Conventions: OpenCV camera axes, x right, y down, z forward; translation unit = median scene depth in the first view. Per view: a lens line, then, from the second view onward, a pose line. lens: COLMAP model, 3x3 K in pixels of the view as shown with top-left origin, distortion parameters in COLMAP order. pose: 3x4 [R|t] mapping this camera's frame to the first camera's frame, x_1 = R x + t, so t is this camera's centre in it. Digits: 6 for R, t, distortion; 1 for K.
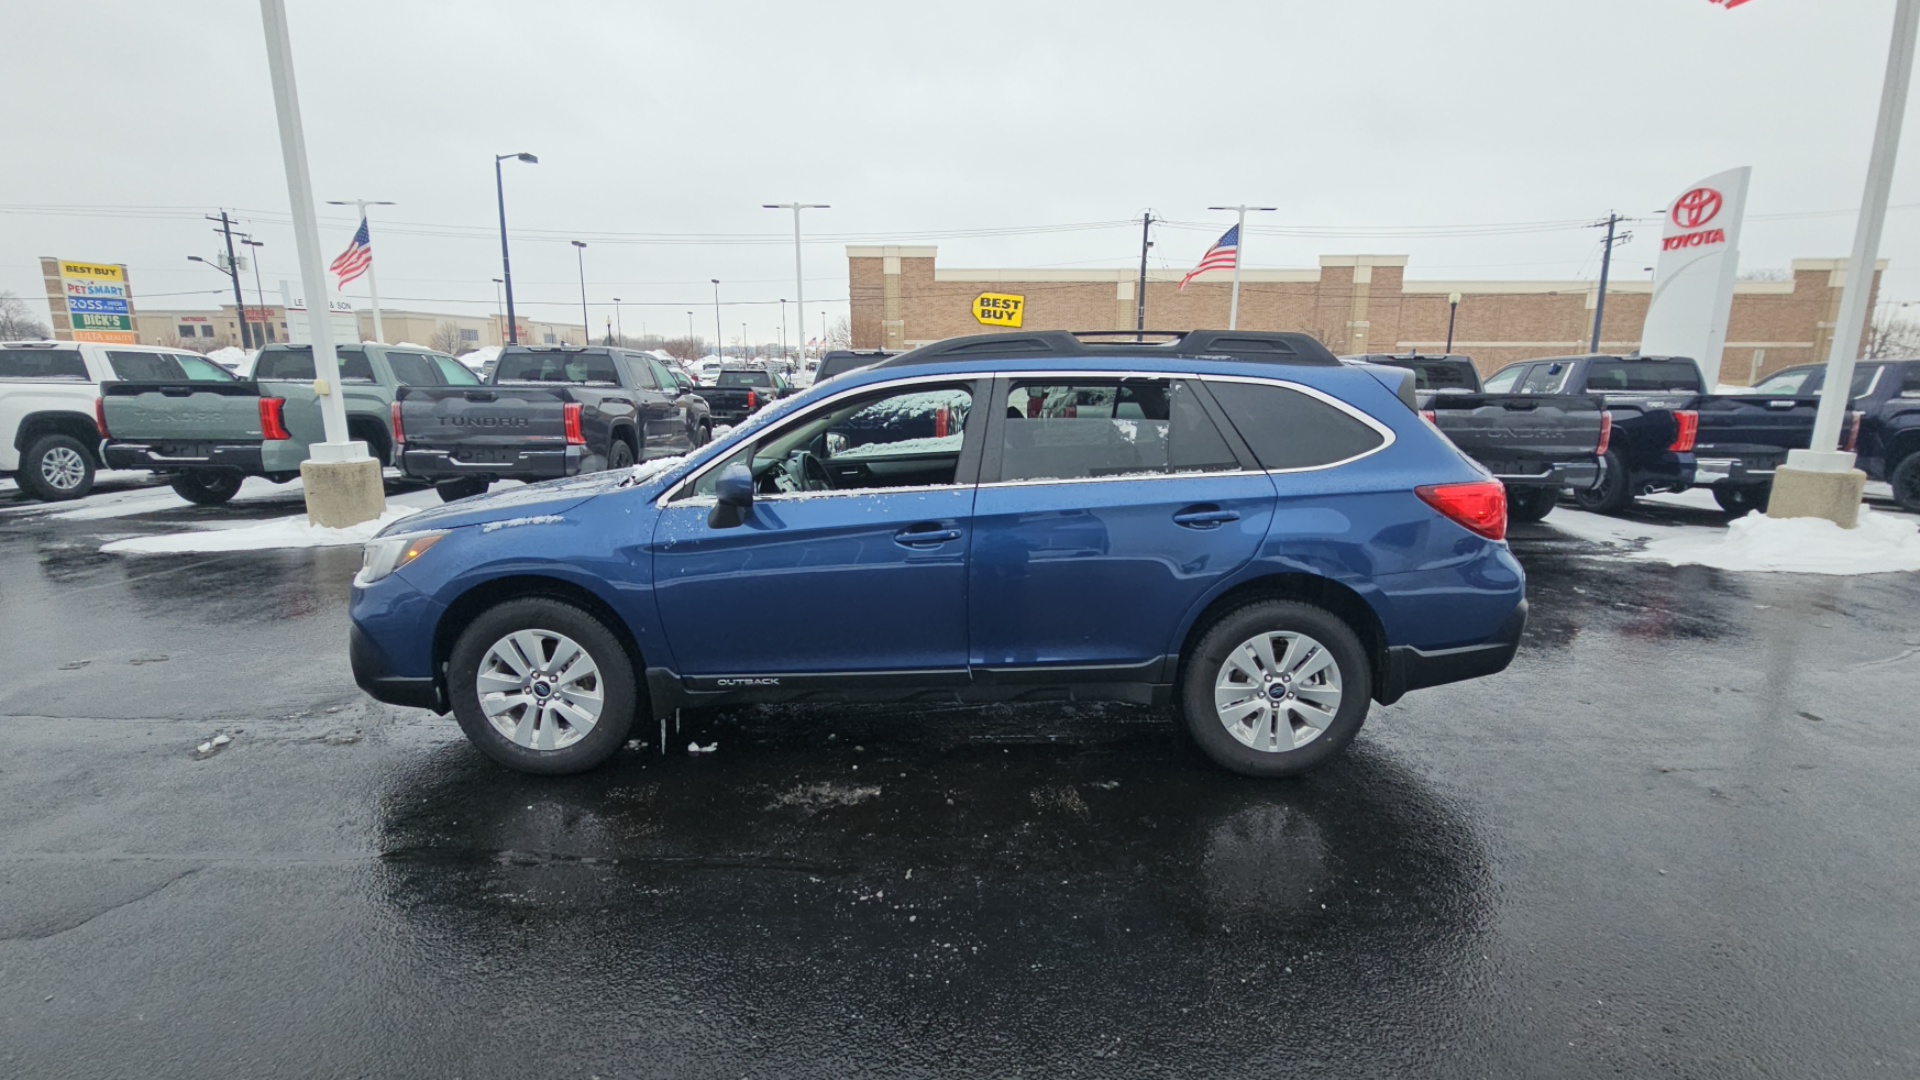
lens RADIAL K [[853.5, 0, 980.2], [0, 853.5, 551.4], [0, 0, 1]] dist [0.007409, -0.007529]
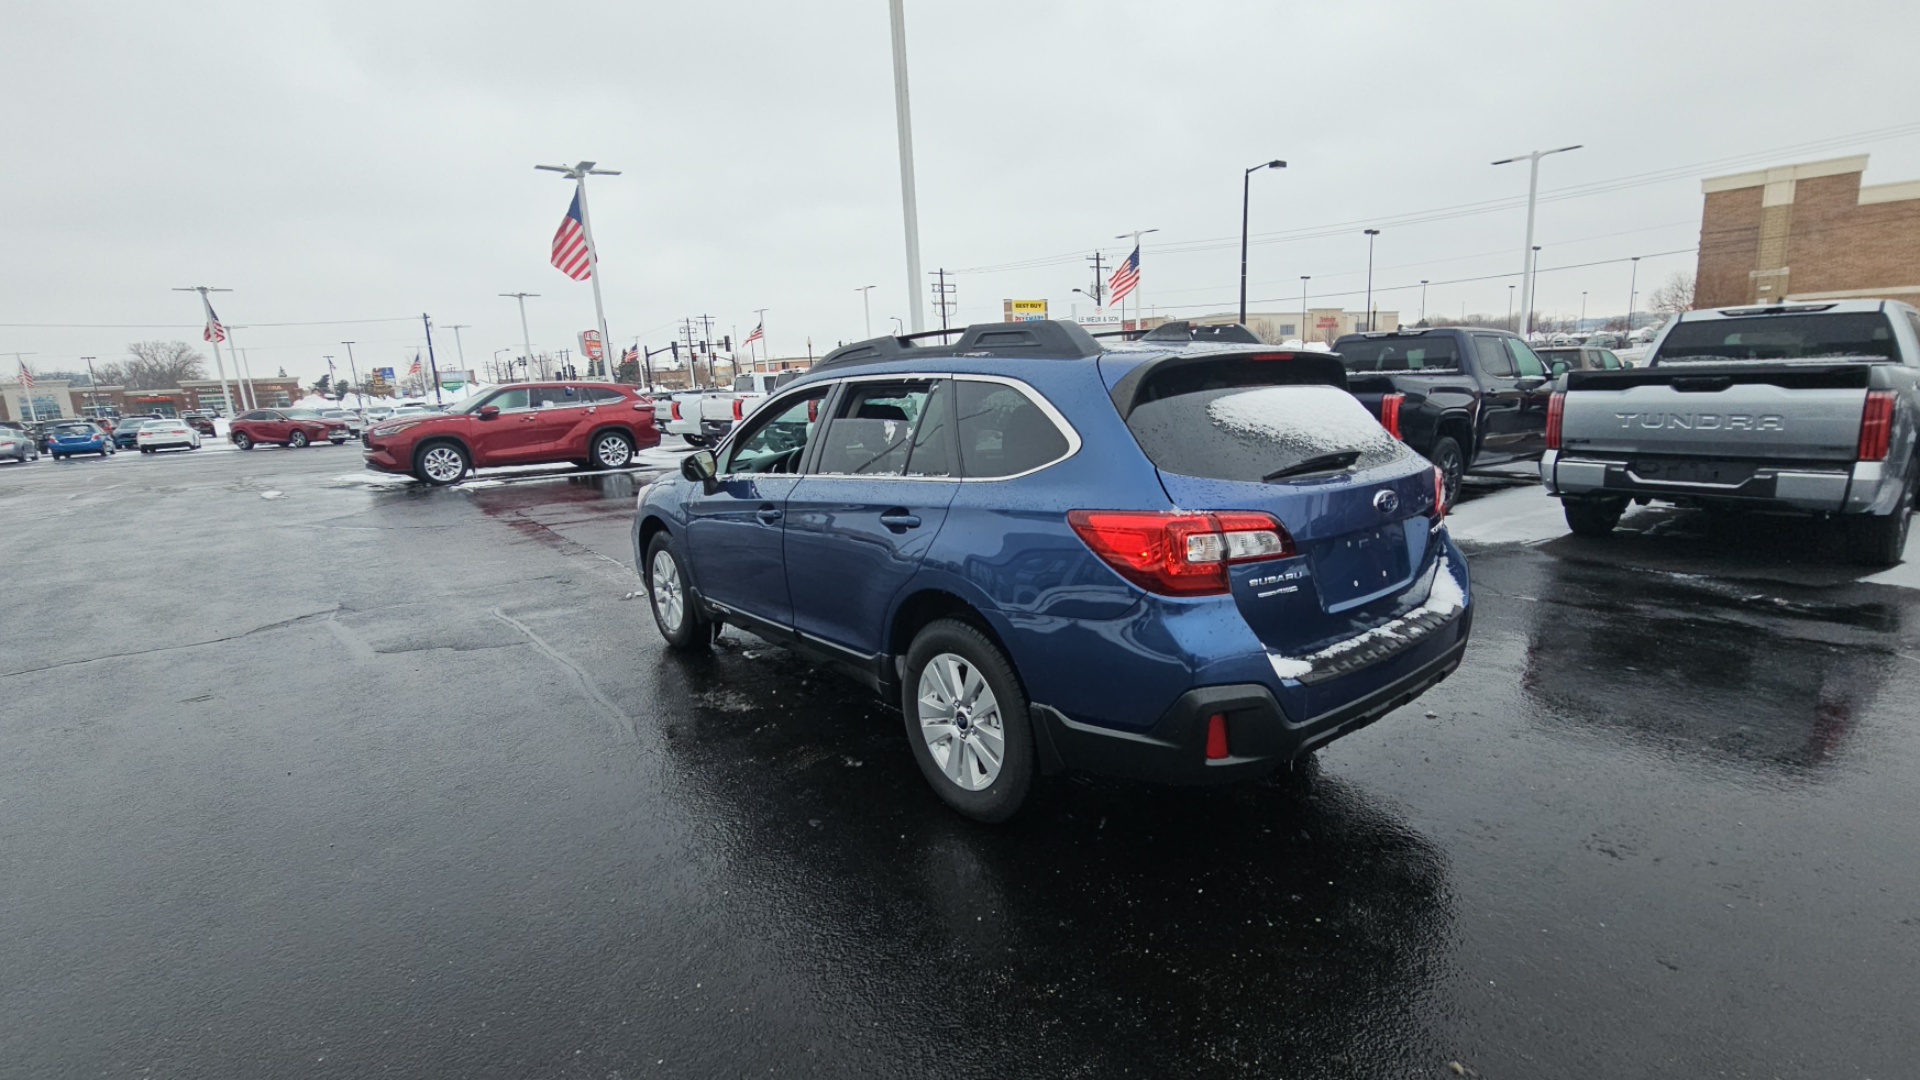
lens RADIAL K [[853.5, 0, 980.0], [0, 853.5, 547.1], [0, 0, 1]] dist [0.007409, -0.007529]
pose [[0.636888, 0.119268, -0.761675, 0.068776], [-0.111590, 0.991819, 0.061998, -0.005198], [0.762838, 0.045510, 0.644986, 0.027985]]
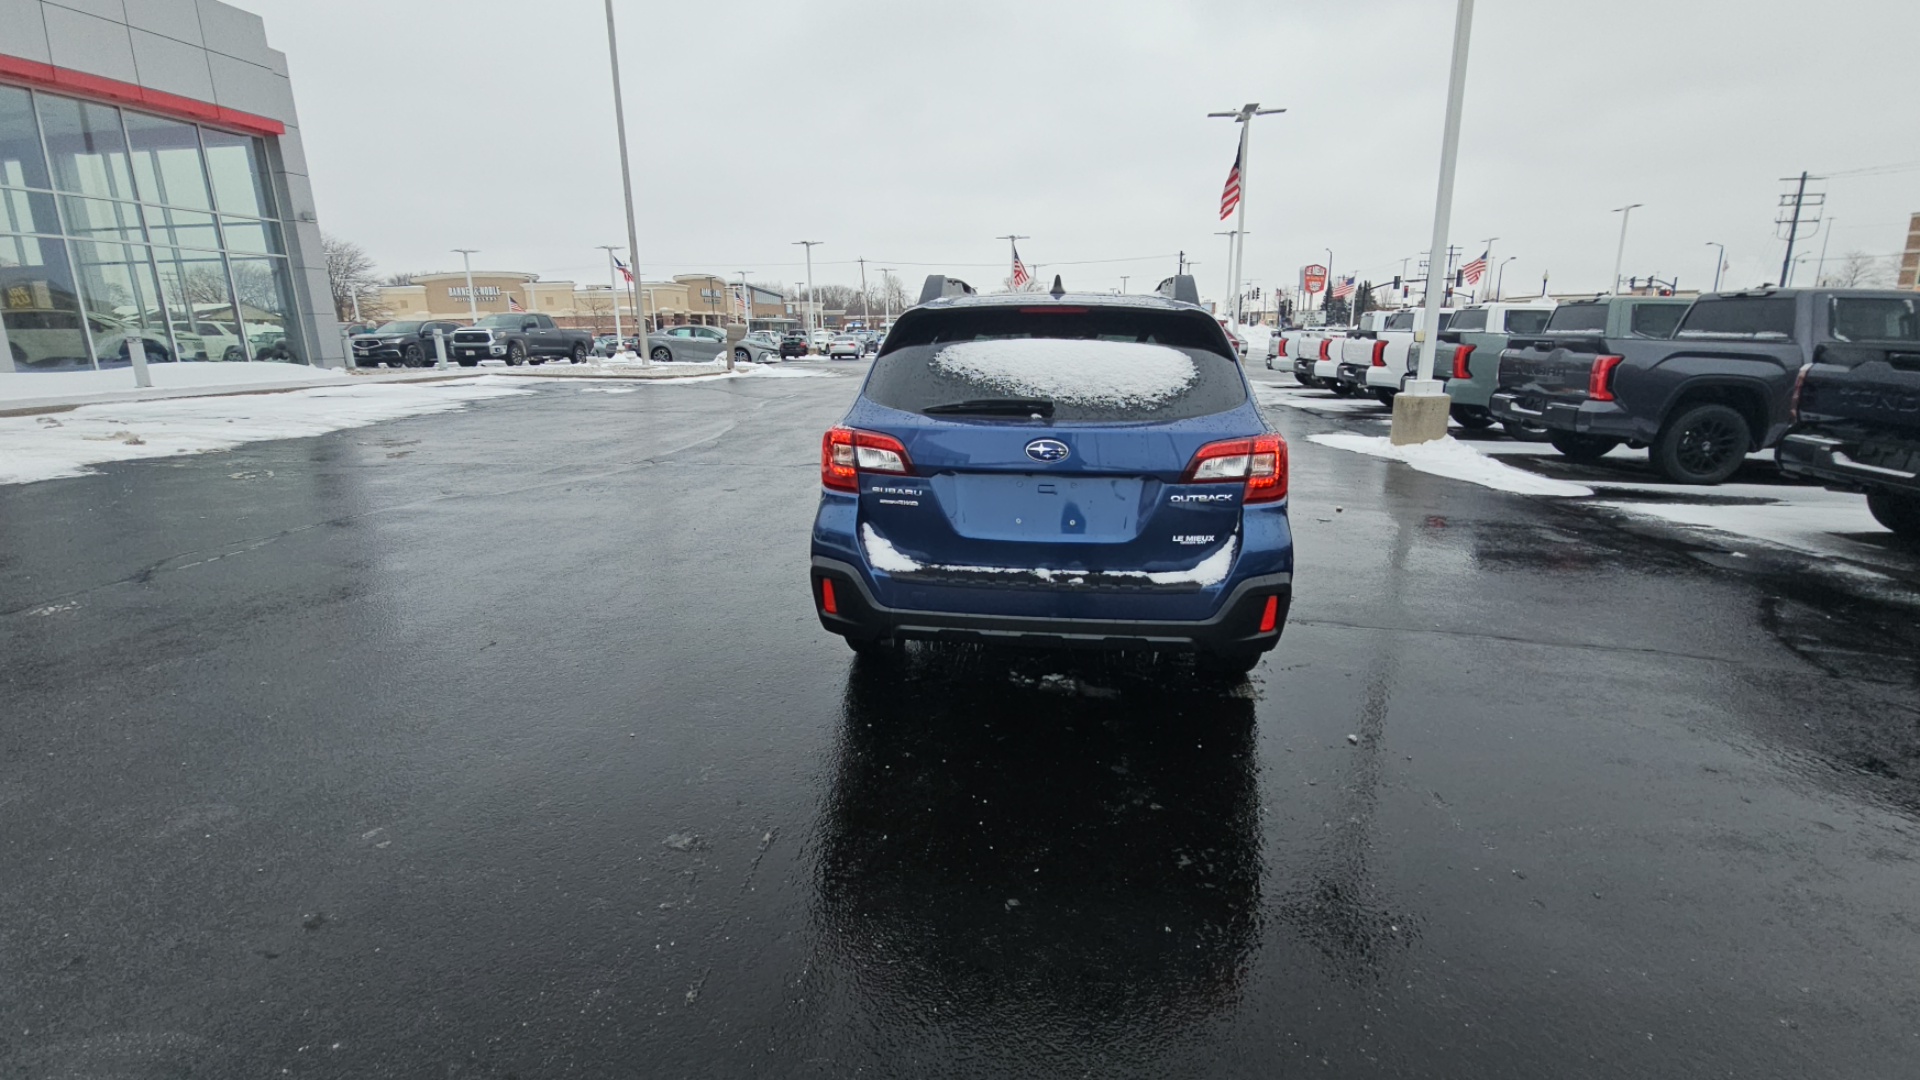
lens RADIAL K [[853.5, 0, 981.4], [0, 853.5, 548.7], [0, 0, 1]] dist [0.007409, -0.007529]
pose [[-0.111088, 0.242621, -0.963740, 0.101158], [-0.199095, 0.944650, 0.260764, -0.015383], [0.973663, 0.220844, -0.056635, 0.082647]]
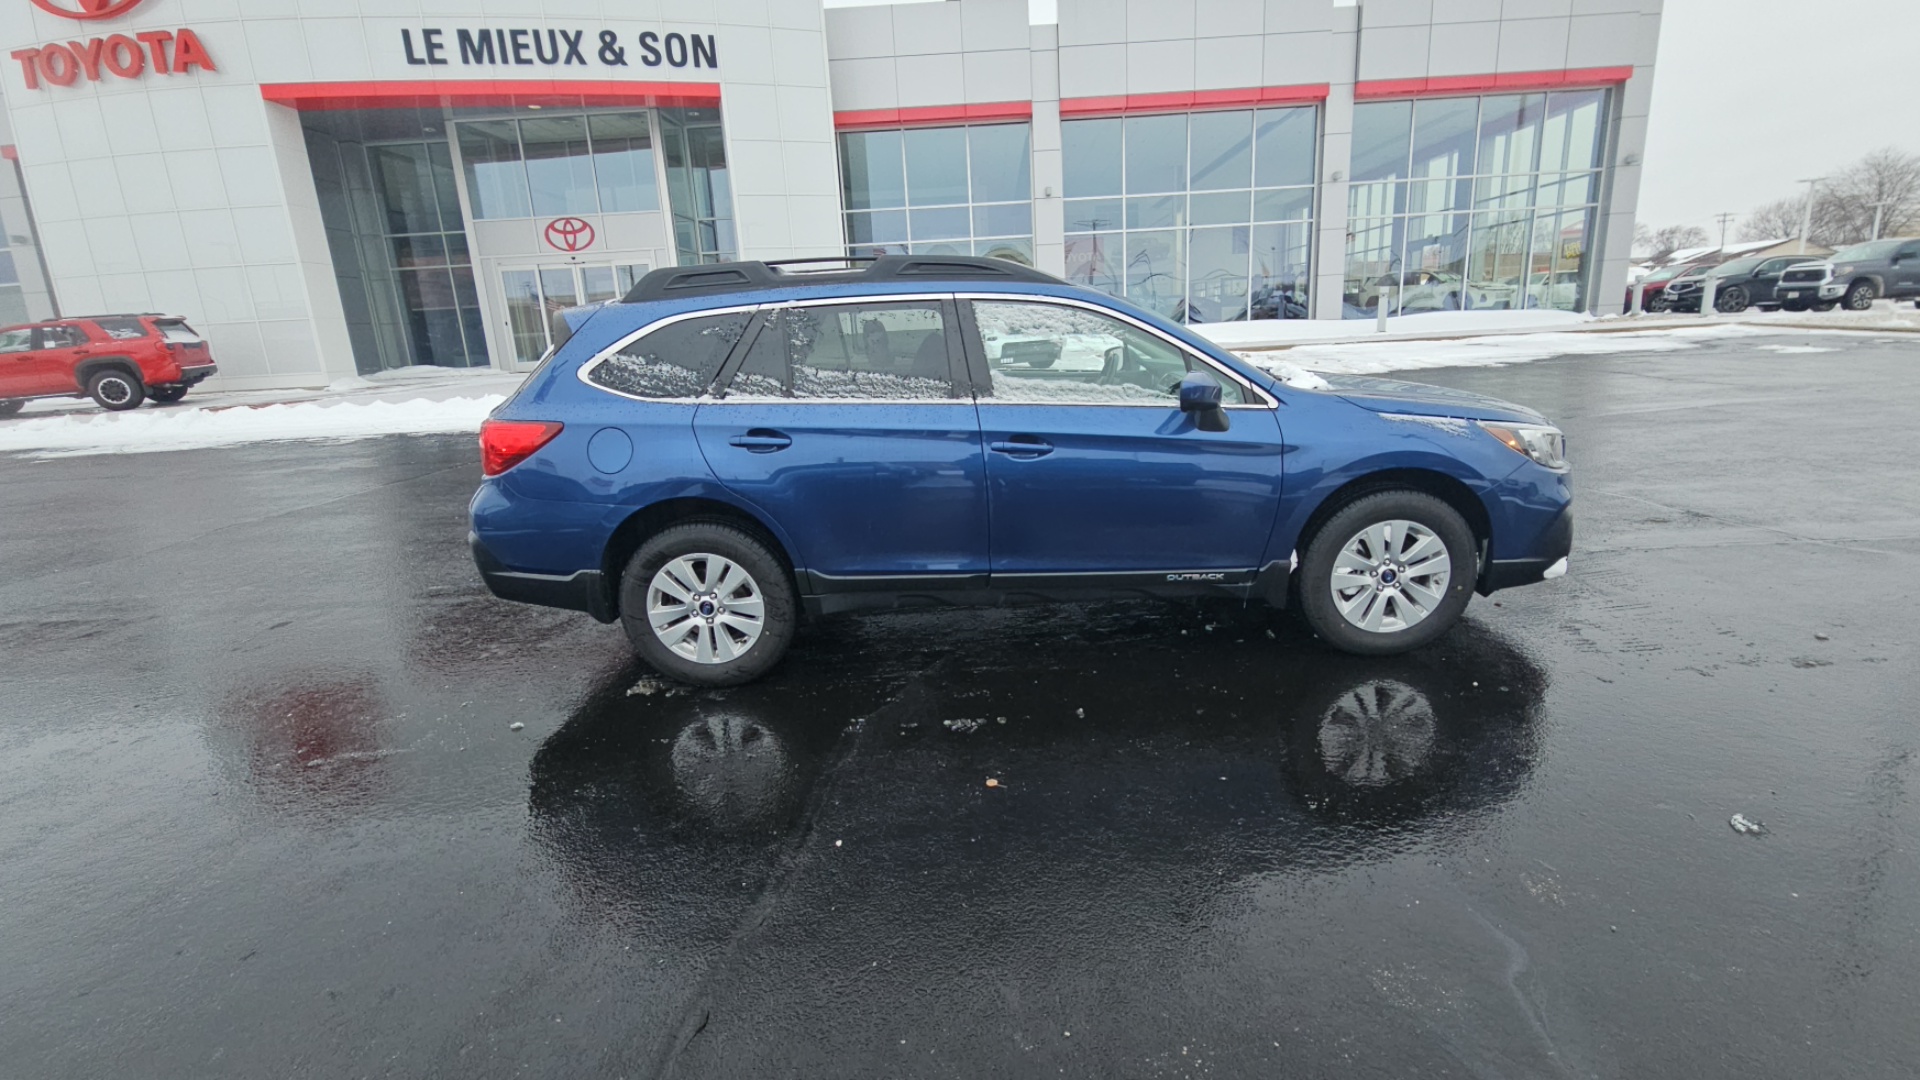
lens RADIAL K [[853.5, 0, 976.4], [0, 853.5, 543.8], [0, 0, 1]] dist [0.007409, -0.007529]
pose [[-0.998928, 0.042868, 0.017469, -0.000884], [0.046133, 0.890764, 0.452119, -0.032494], [0.003821, 0.452440, -0.891787, 0.165194]]
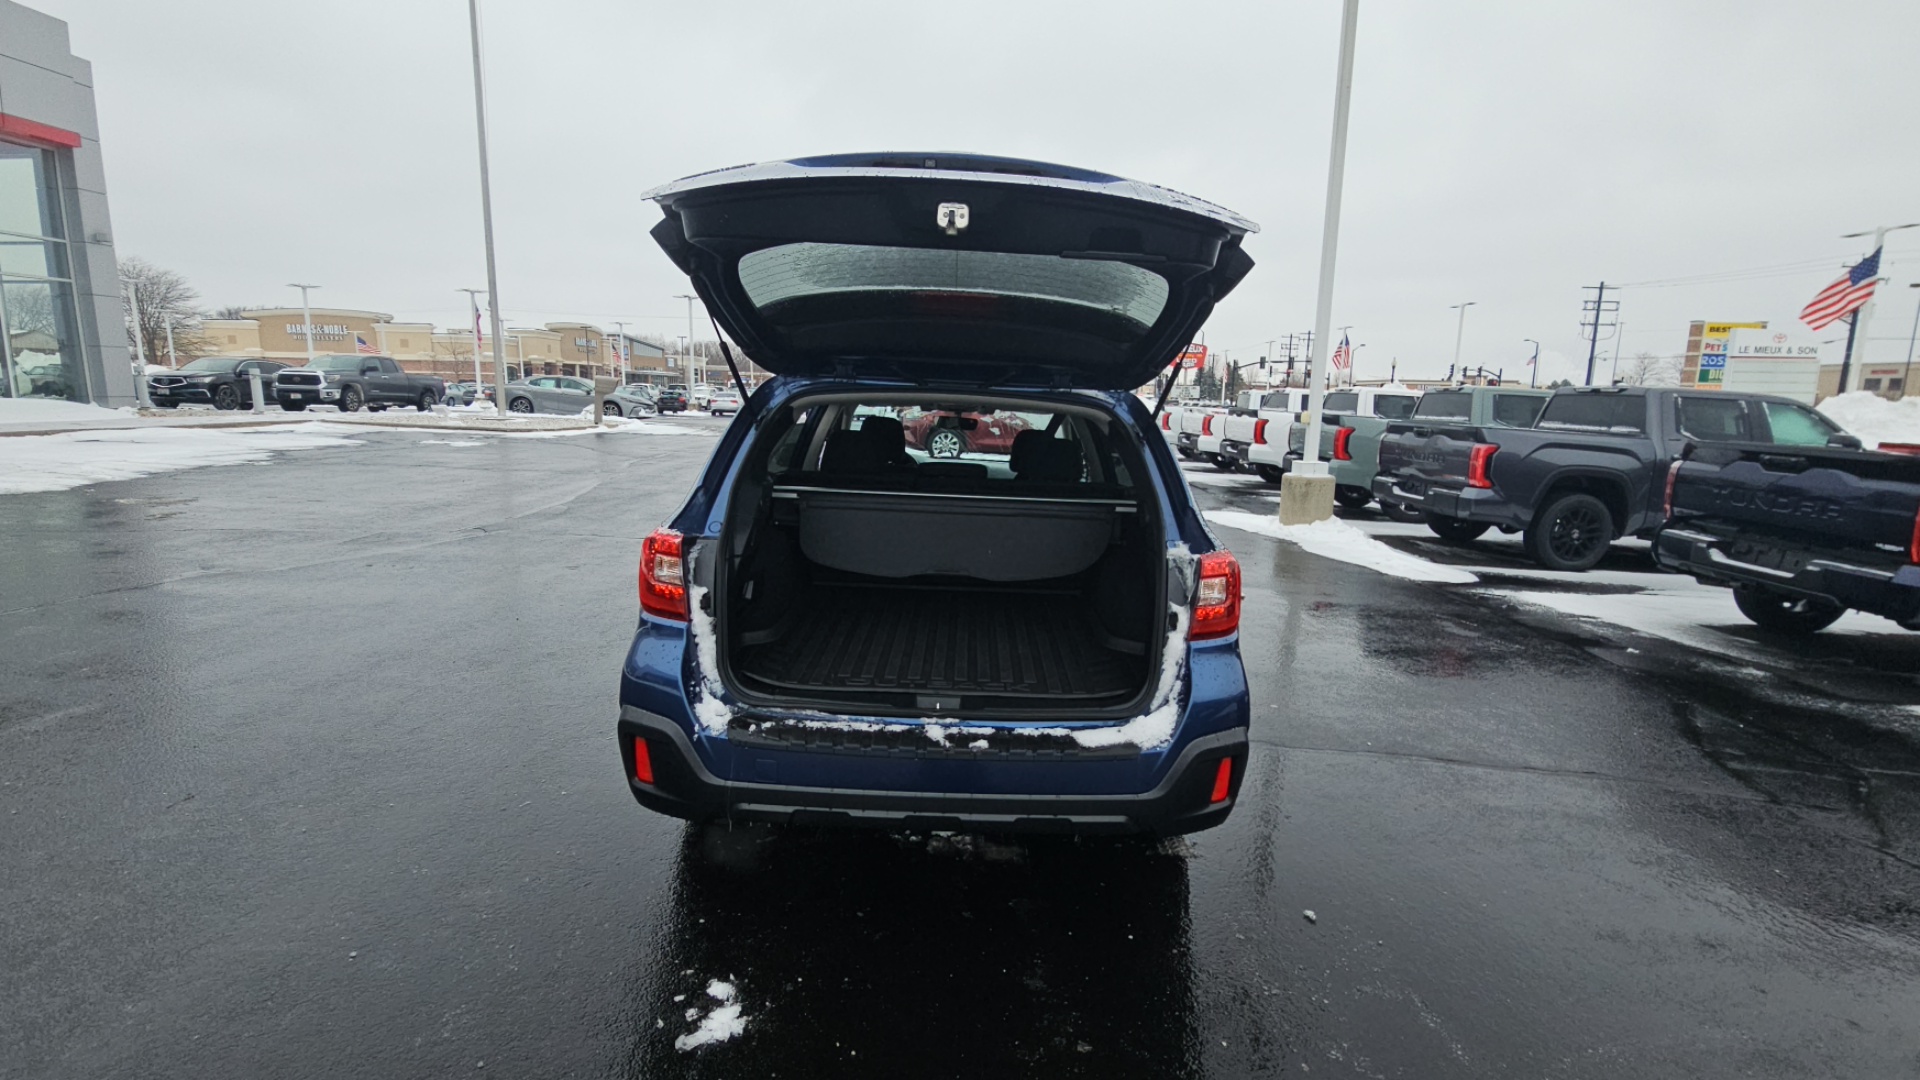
lens RADIAL K [[853.5, 0, 982.8], [0, 853.5, 545.5], [0, 0, 1]] dist [0.007409, -0.007529]
pose [[0.018498, 0.170163, -0.985242, 0.086452], [-0.236183, 0.958266, 0.161070, -0.016360], [0.971533, 0.229718, 0.057916, 0.081397]]
